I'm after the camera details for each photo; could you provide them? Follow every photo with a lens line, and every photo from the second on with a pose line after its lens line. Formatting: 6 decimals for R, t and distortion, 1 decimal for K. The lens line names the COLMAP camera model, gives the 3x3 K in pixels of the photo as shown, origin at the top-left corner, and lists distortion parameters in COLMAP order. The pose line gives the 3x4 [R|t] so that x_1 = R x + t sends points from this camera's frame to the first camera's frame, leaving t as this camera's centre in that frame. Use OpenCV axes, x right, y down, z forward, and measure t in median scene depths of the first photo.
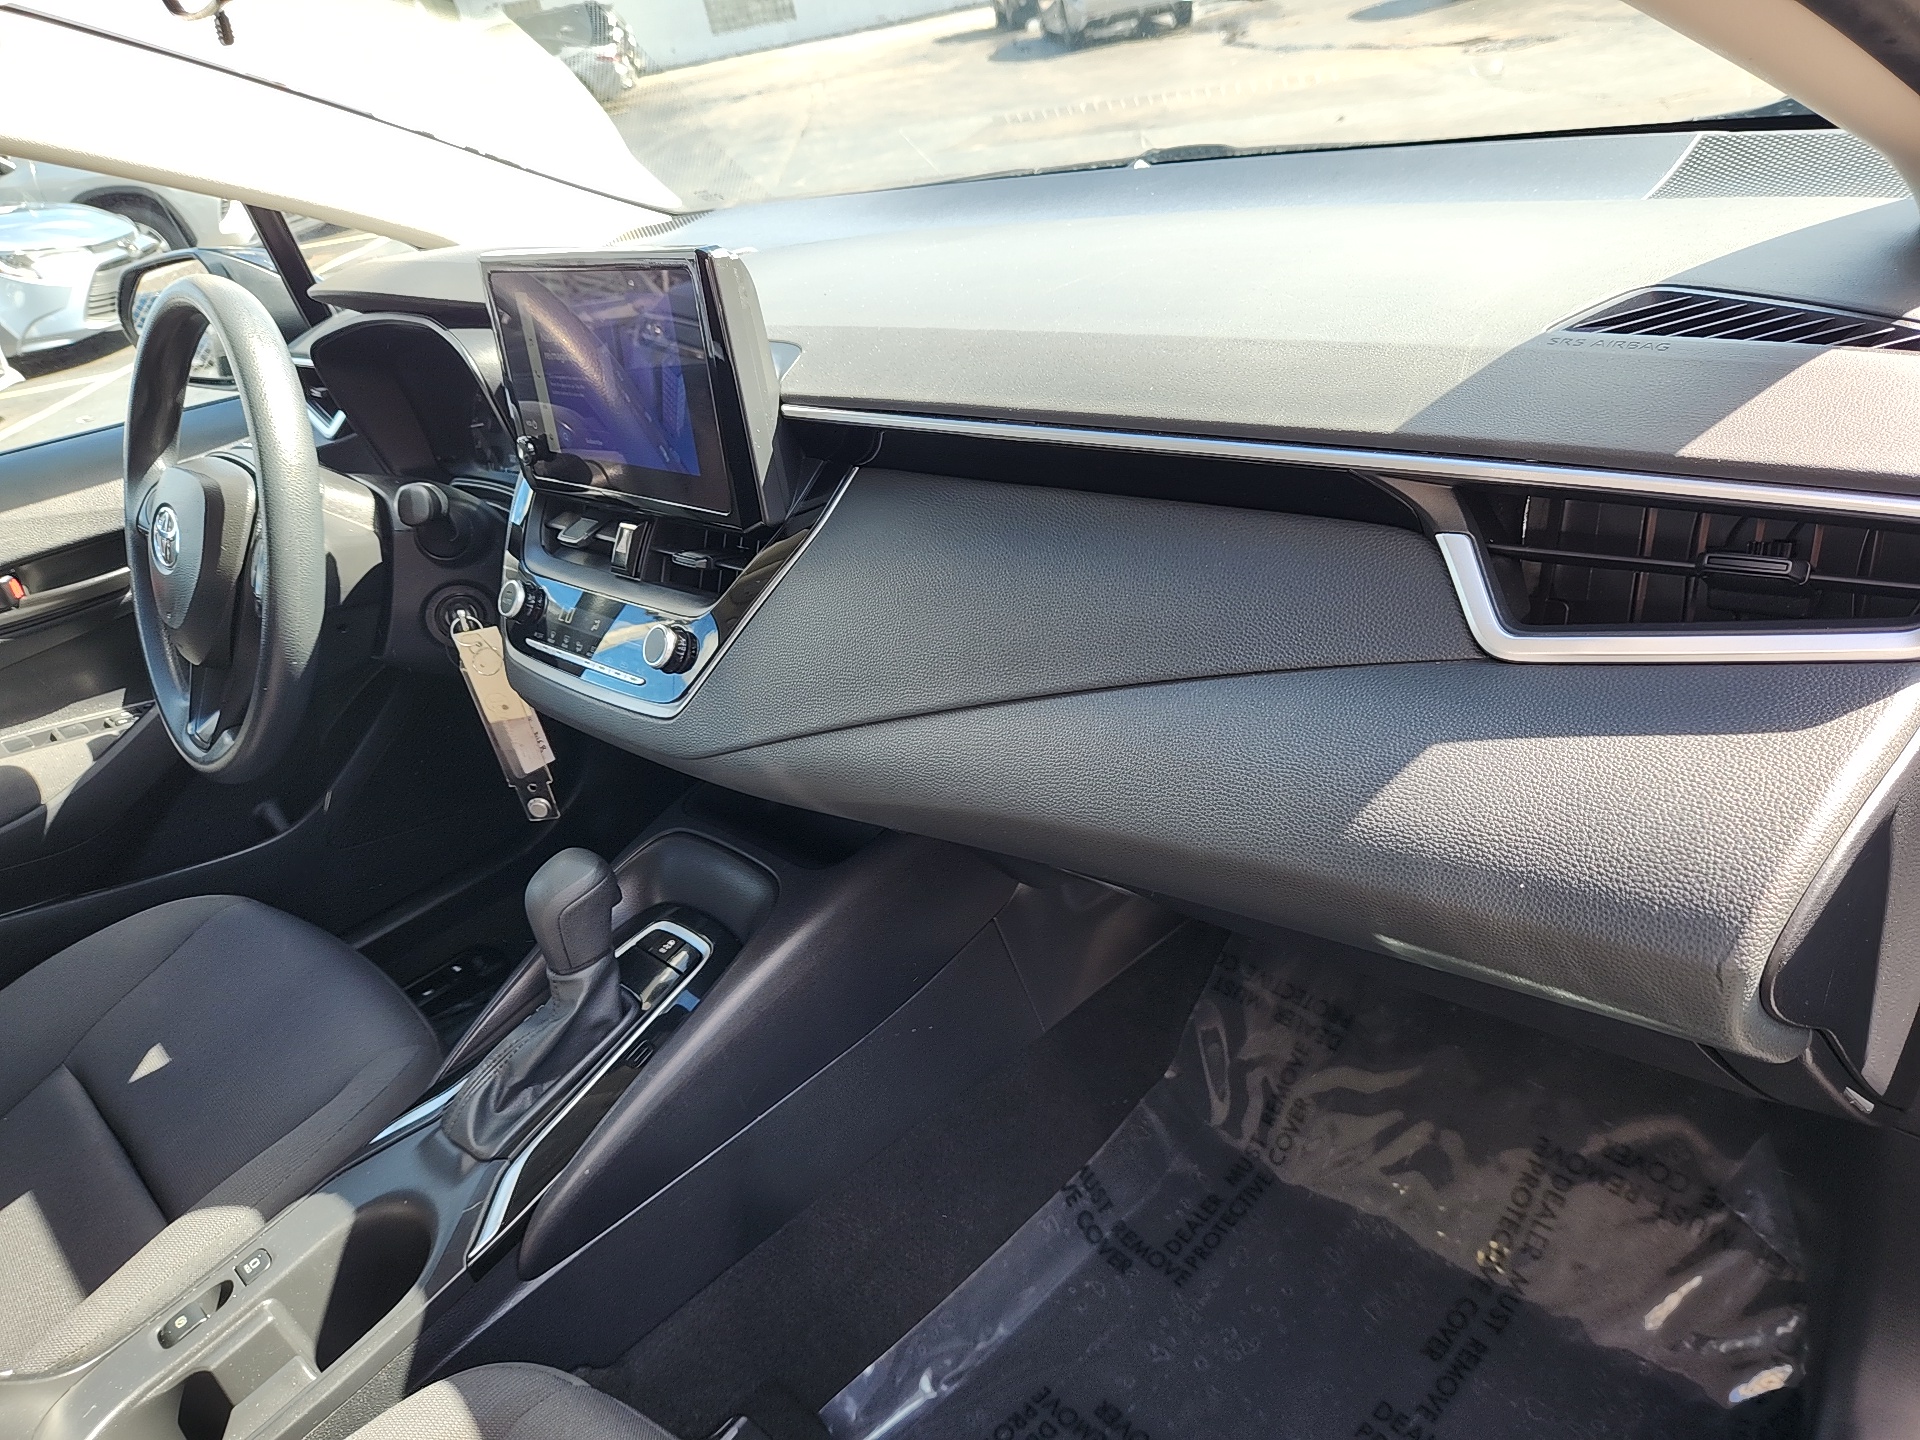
lens RADIAL K [[1277.8, 0, 959.8], [0, 1277.8, 741.0], [0, 0, 1]] dist [0.034746, -0.018734]
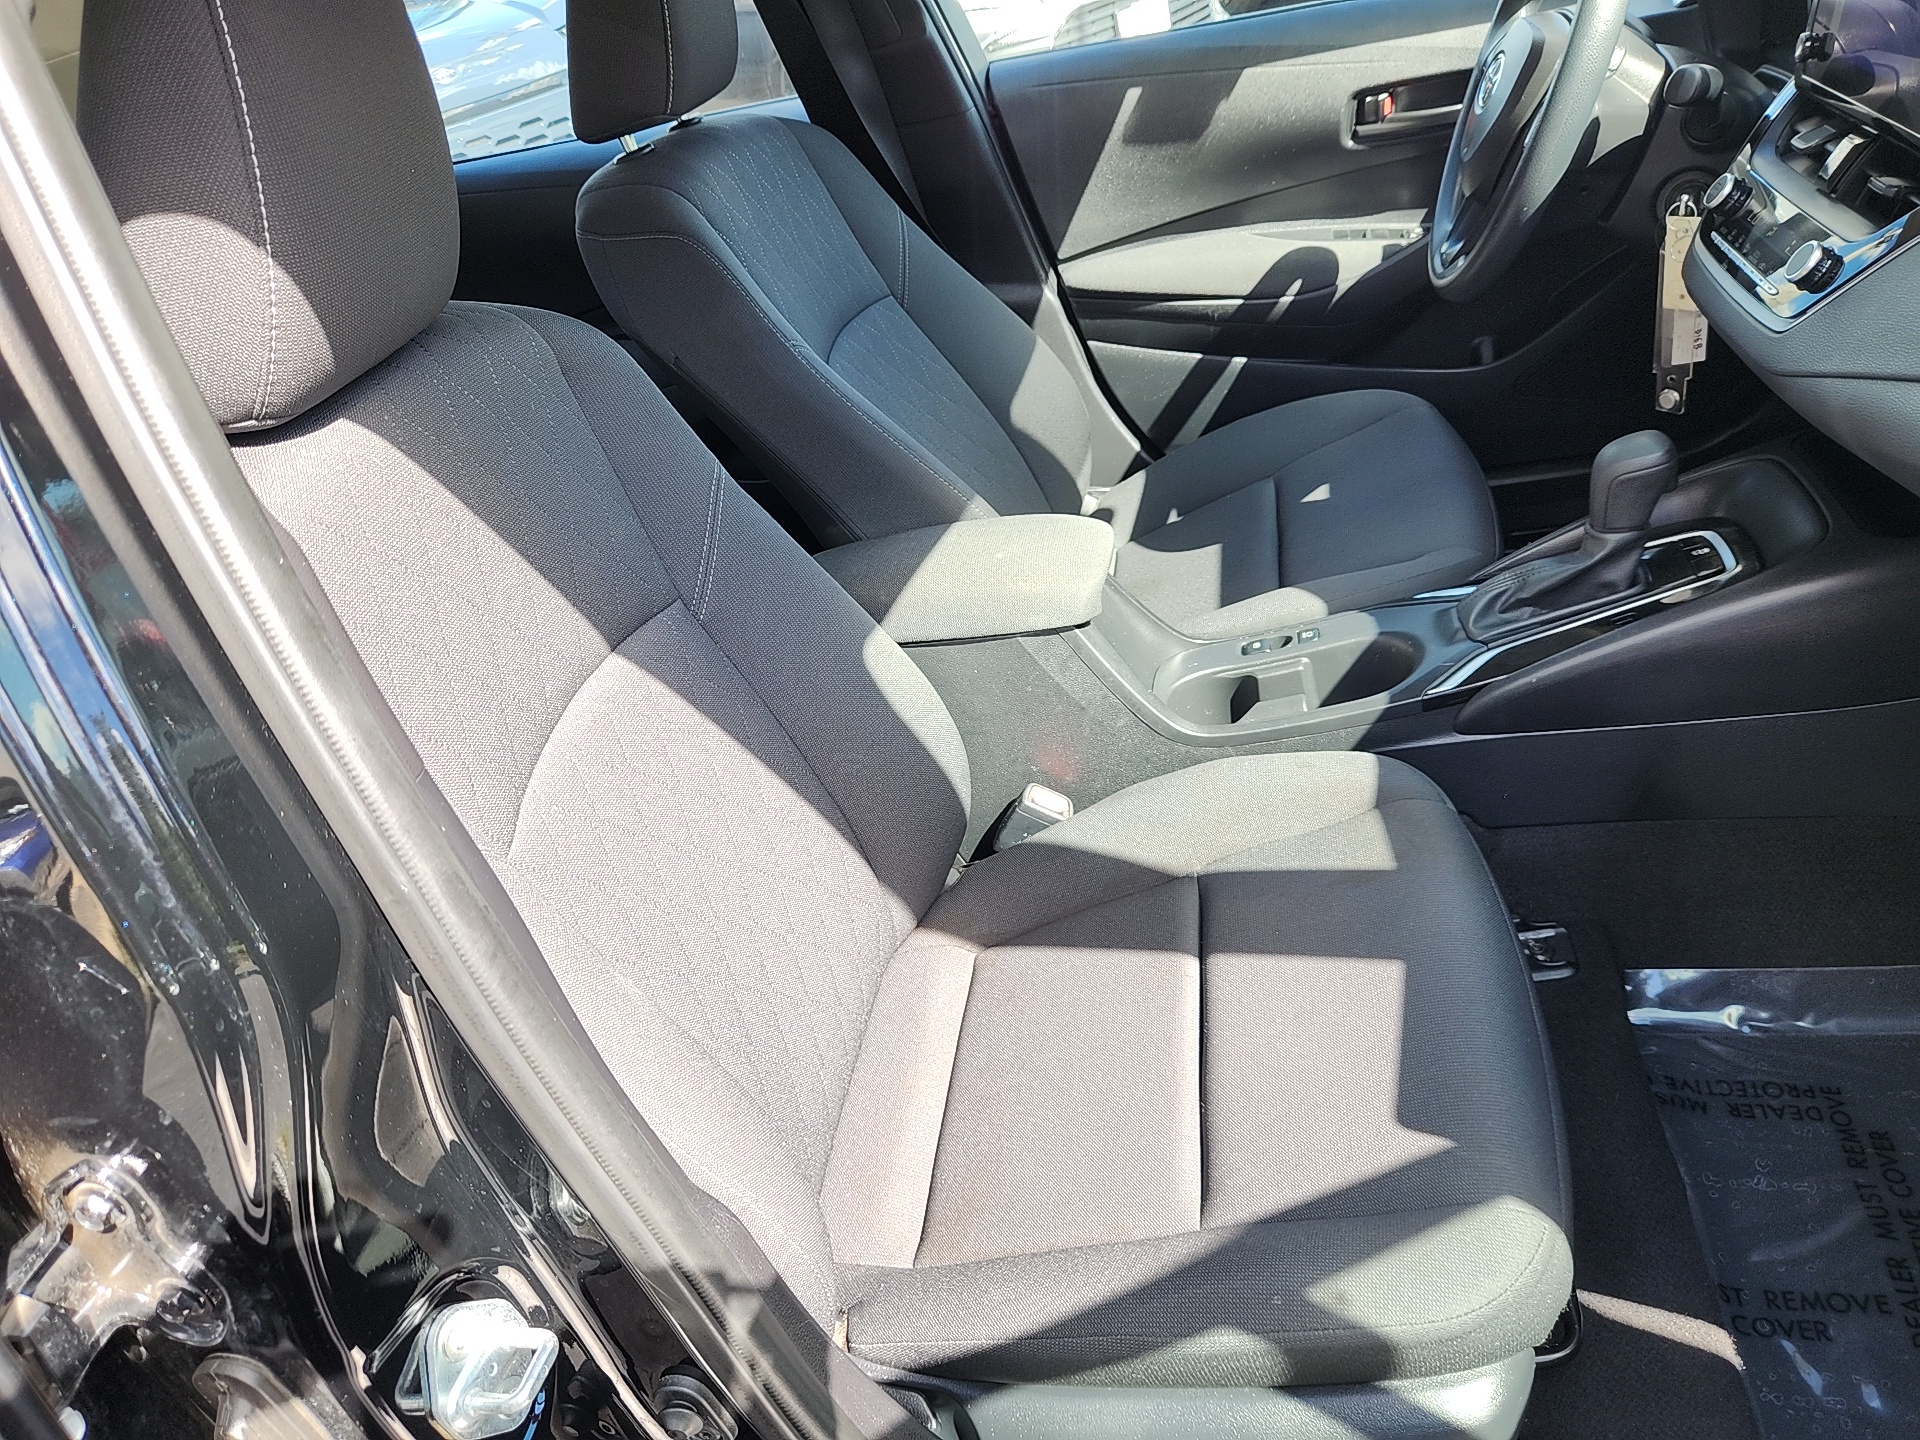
lens RADIAL K [[1360.2, 0, 961.6], [0, 1360.2, 743.9], [0, 0, 1]] dist [0.004396, 0.000005]
pose [[0.574721, 0.483167, -0.660489, 0.256548], [-0.279364, 0.874451, 0.396599, 0.018846], [0.769189, -0.043416, 0.637545, -0.234278]]
